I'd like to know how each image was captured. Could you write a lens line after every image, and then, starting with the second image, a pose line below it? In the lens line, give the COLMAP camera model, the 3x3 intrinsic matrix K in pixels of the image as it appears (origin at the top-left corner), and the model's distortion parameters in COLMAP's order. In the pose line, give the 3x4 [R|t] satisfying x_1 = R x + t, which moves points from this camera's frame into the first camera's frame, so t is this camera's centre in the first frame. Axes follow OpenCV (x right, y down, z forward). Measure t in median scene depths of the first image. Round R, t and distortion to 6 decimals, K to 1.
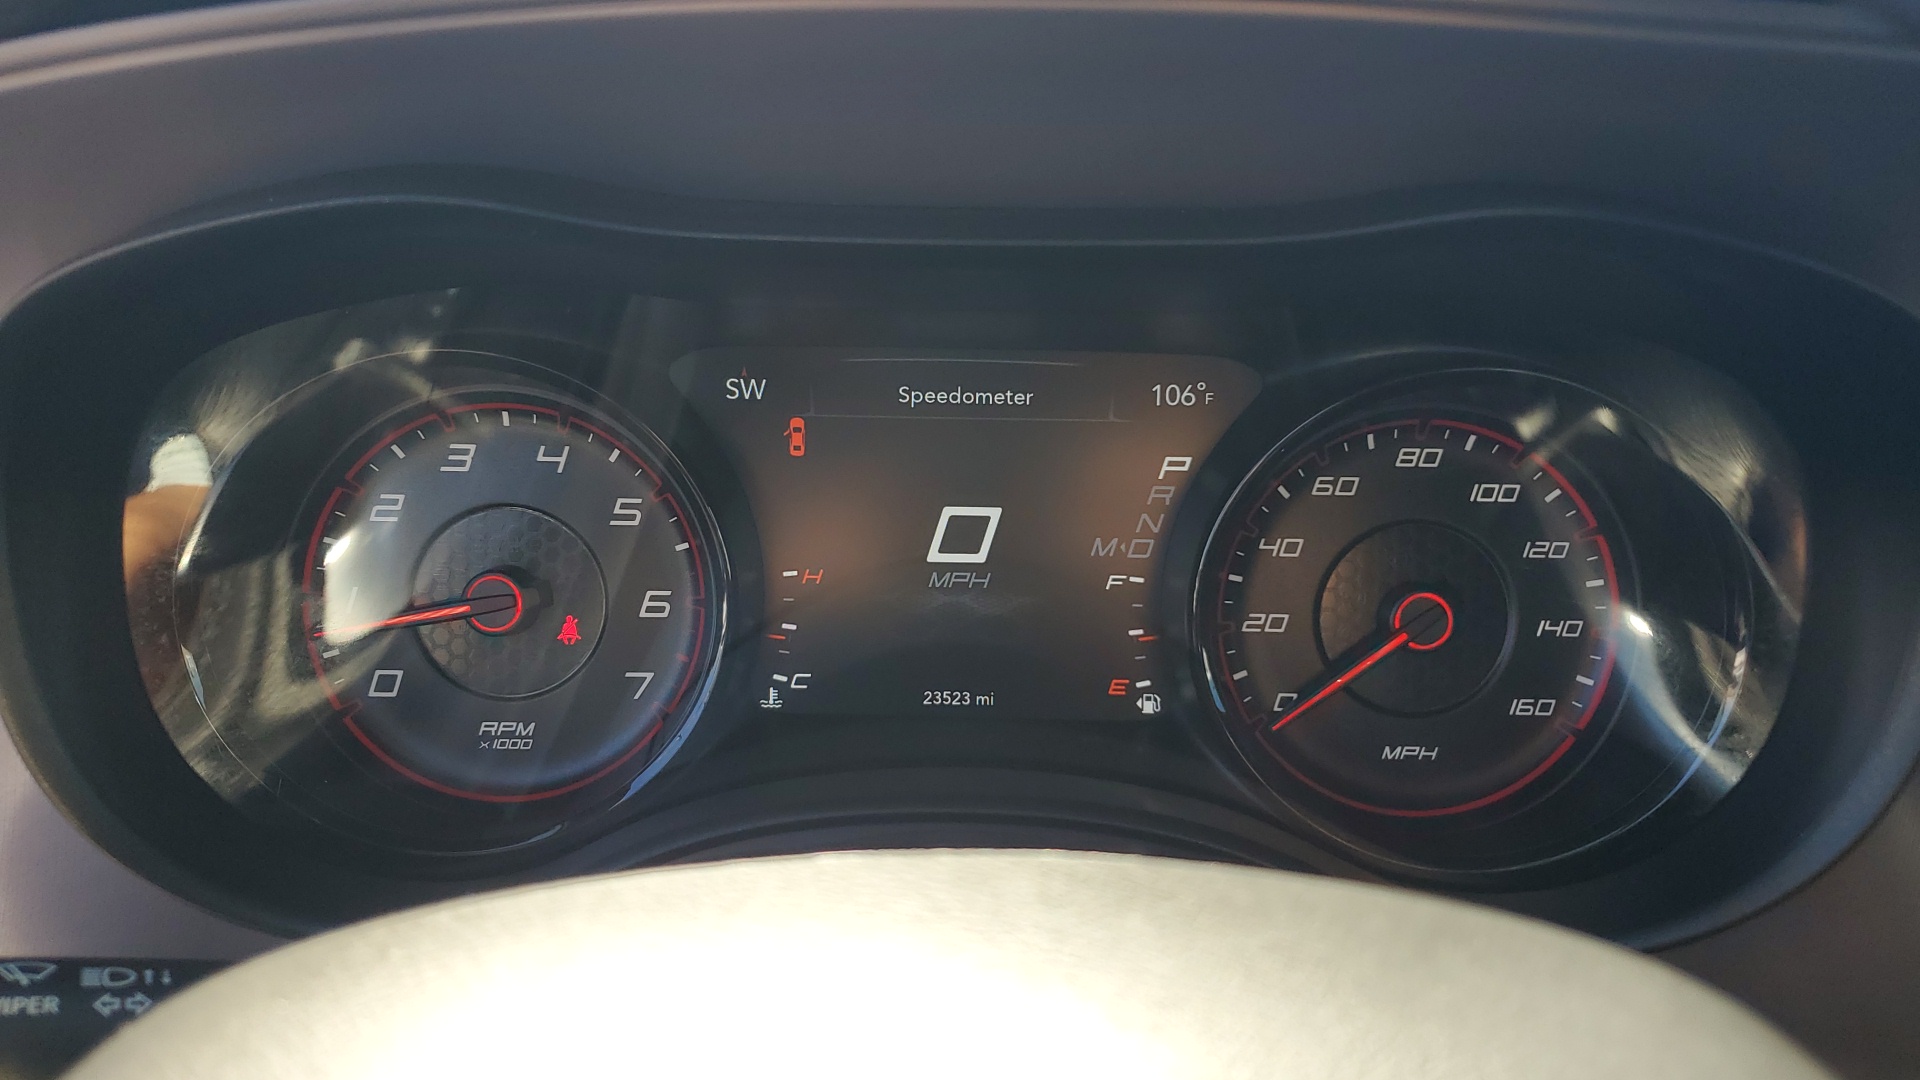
lens RADIAL K [[1520.7, 0, 948.3], [0, 1520.7, 548.3], [0, 0, 1]] dist [0.172433, -0.365486]
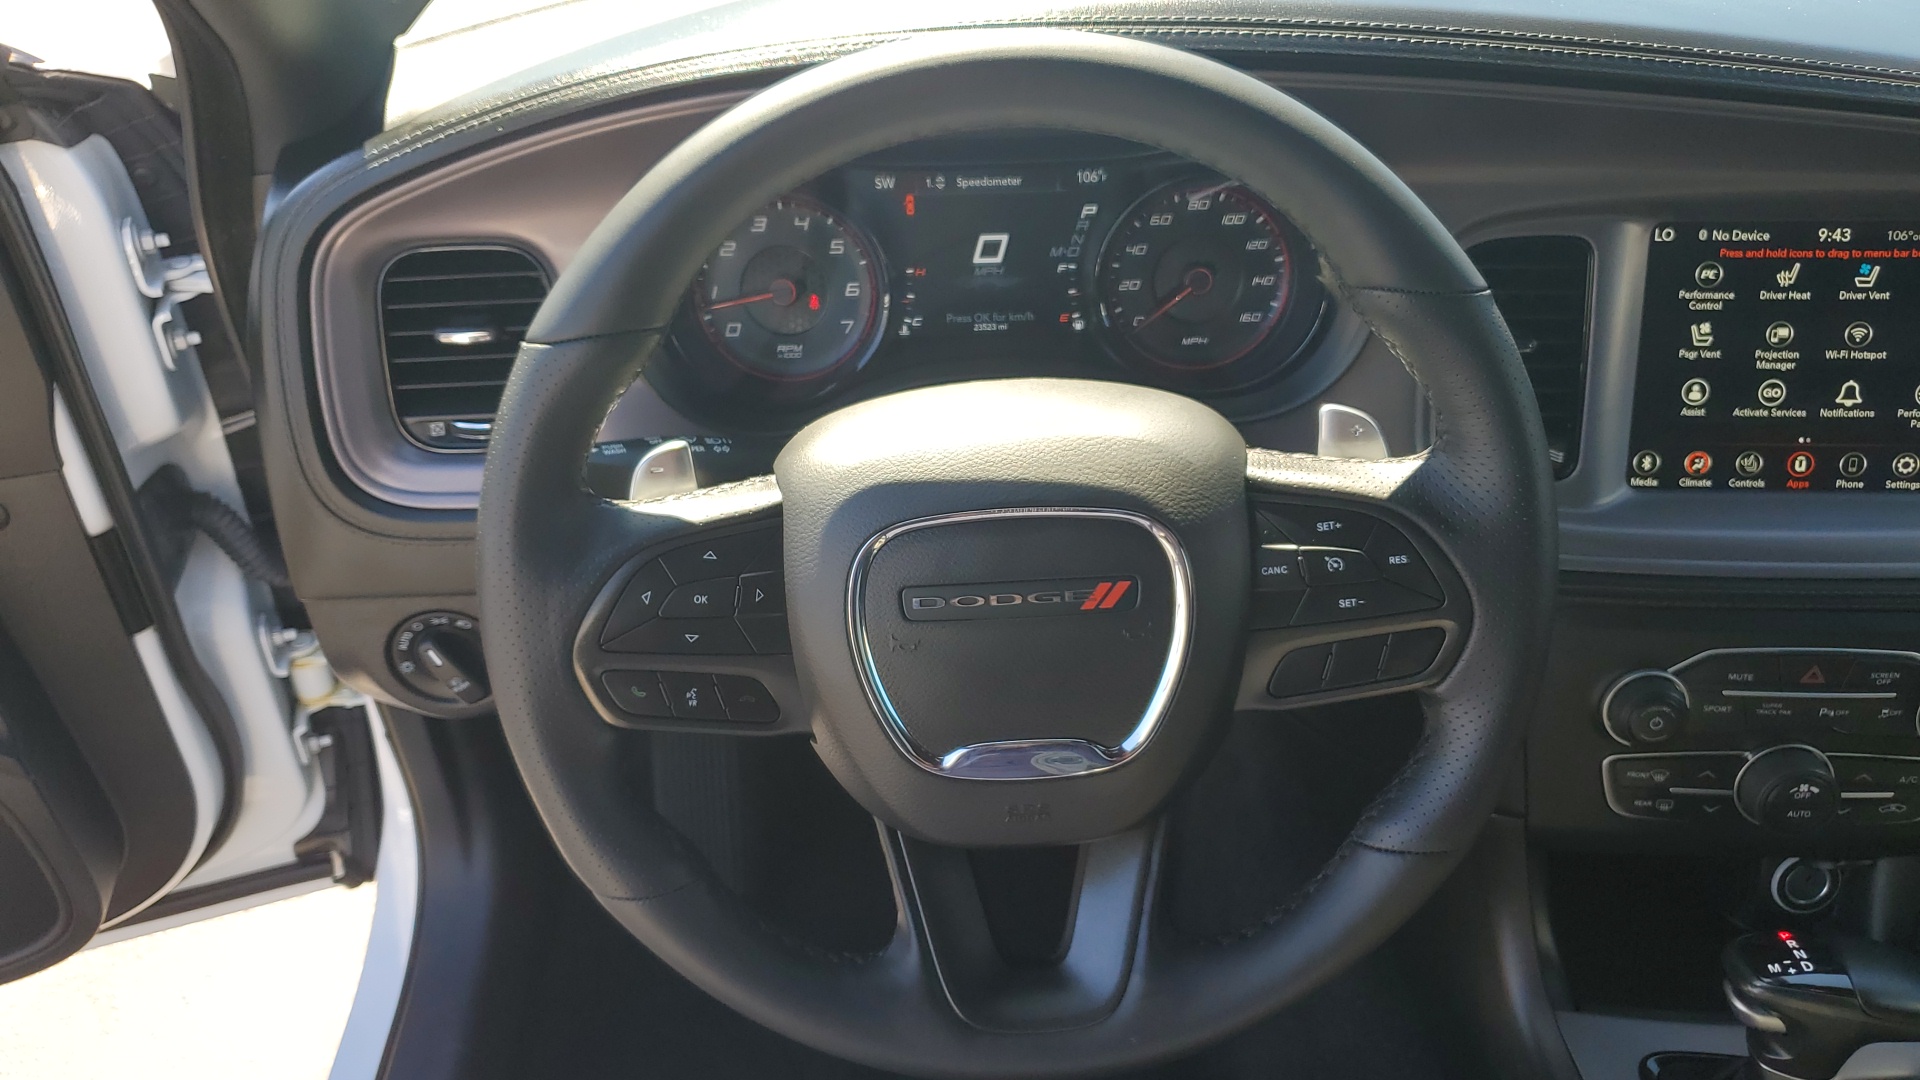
lens RADIAL K [[1484.6, 0, 960.0], [0, 1484.6, 540.0], [0, 0, 1]] dist [0.000923, 0.011565]
pose [[0.998930, -0.045731, 0.006841, -0.066238], [0.042394, 0.964843, 0.259387, -0.158897], [-0.018463, -0.258820, 0.965749, -1.125900]]
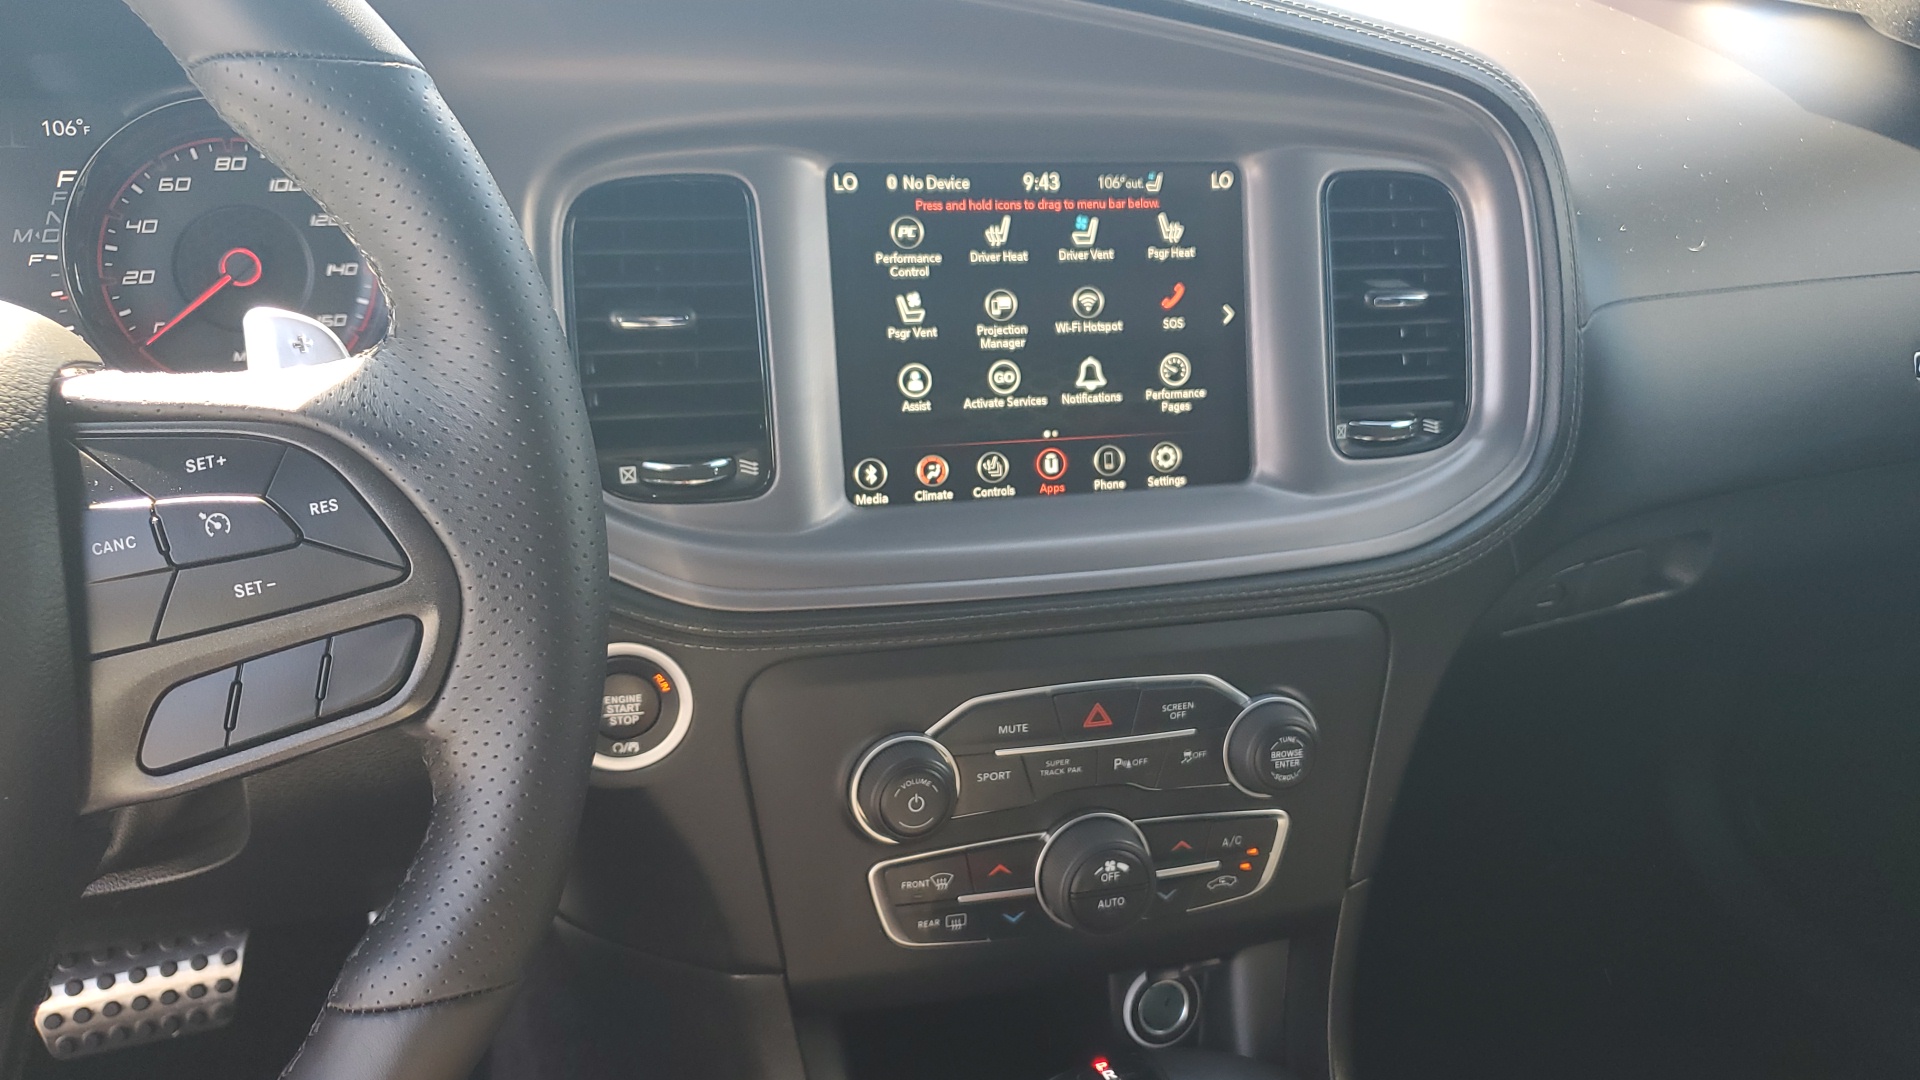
lens RADIAL K [[1520.7, 0, 948.3], [0, 1520.7, 548.3], [0, 0, 1]] dist [0.172433, -0.365486]
pose [[0.934473, -0.115589, 0.336748, 0.407917], [0.083491, 0.990602, 0.108337, 0.213918], [-0.346106, -0.073123, 0.935341, -0.714563]]
